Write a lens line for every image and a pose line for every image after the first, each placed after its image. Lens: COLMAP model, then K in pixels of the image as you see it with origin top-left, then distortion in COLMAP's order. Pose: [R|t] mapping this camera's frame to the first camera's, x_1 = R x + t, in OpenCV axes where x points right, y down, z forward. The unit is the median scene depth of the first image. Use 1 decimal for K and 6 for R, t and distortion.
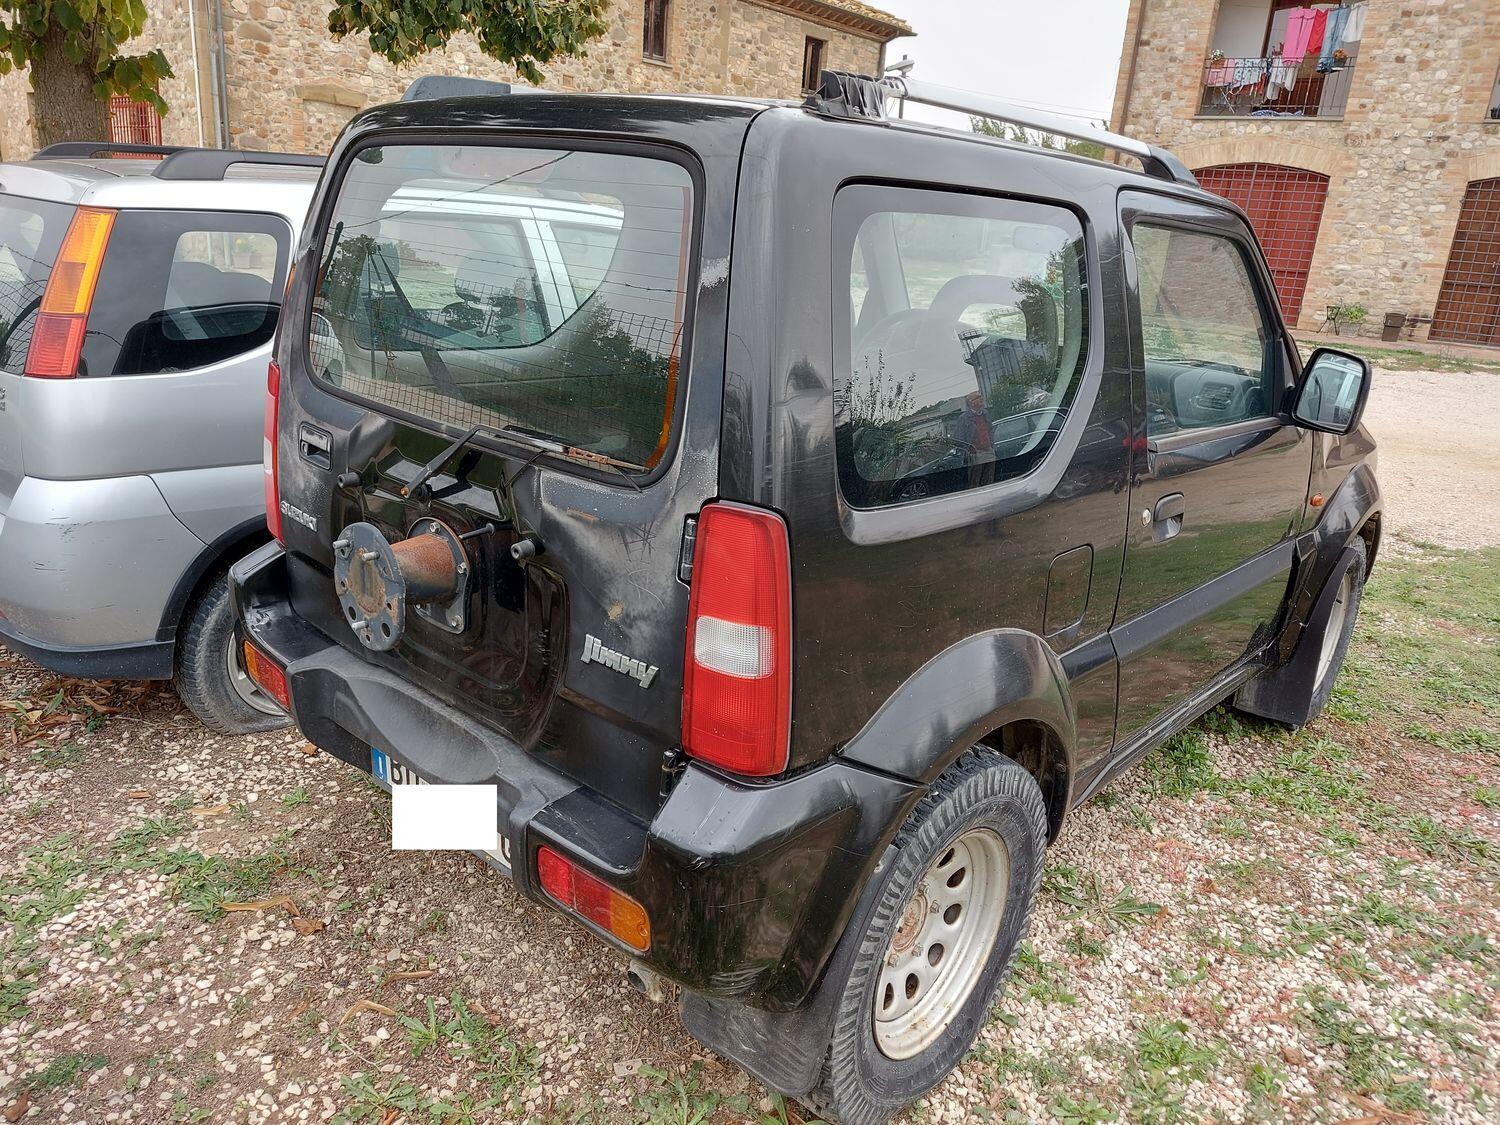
lens RADIAL K [[1068.5, 0, 750.0], [0, 1068.5, 562.5], [0, 0, 1]] dist [0.060646, -0.055926]
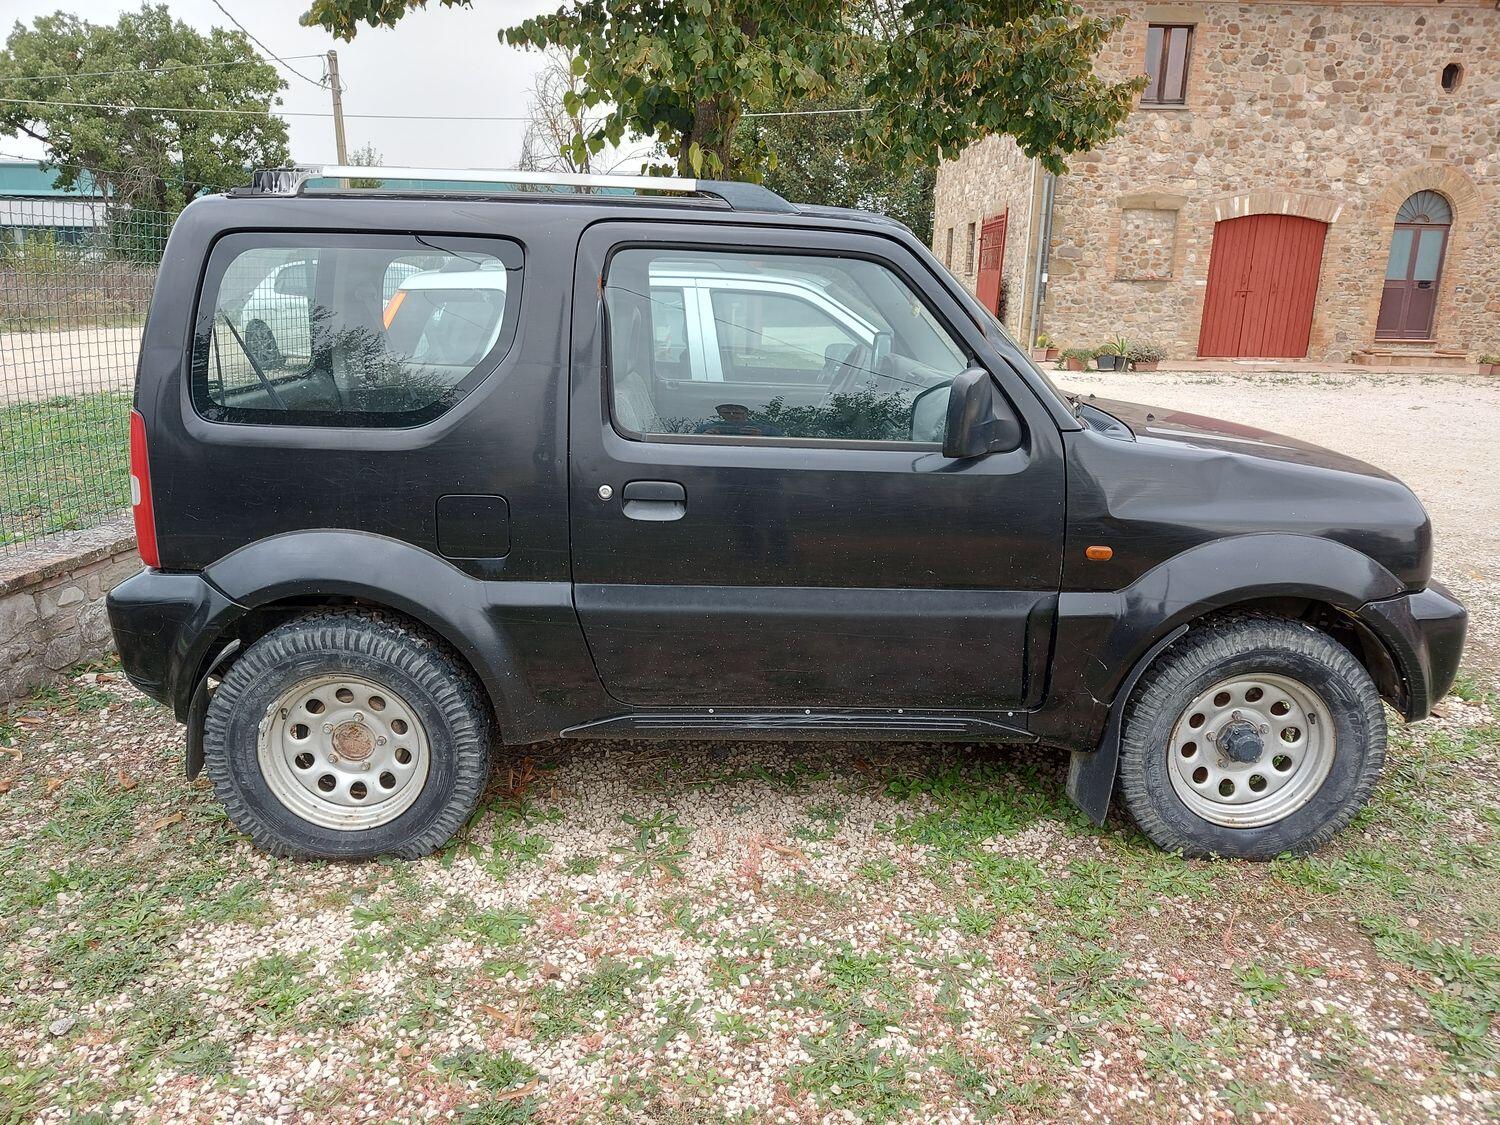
lens RADIAL K [[1068.5, 0, 750.0], [0, 1068.5, 562.5], [0, 0, 1]] dist [0.060646, -0.055926]
pose [[0.688755, 0.124987, -0.714139, 0.152403], [-0.188955, 0.981931, -0.010384, 0.001837], [0.699937, 0.142092, 0.699927, 0.034189]]
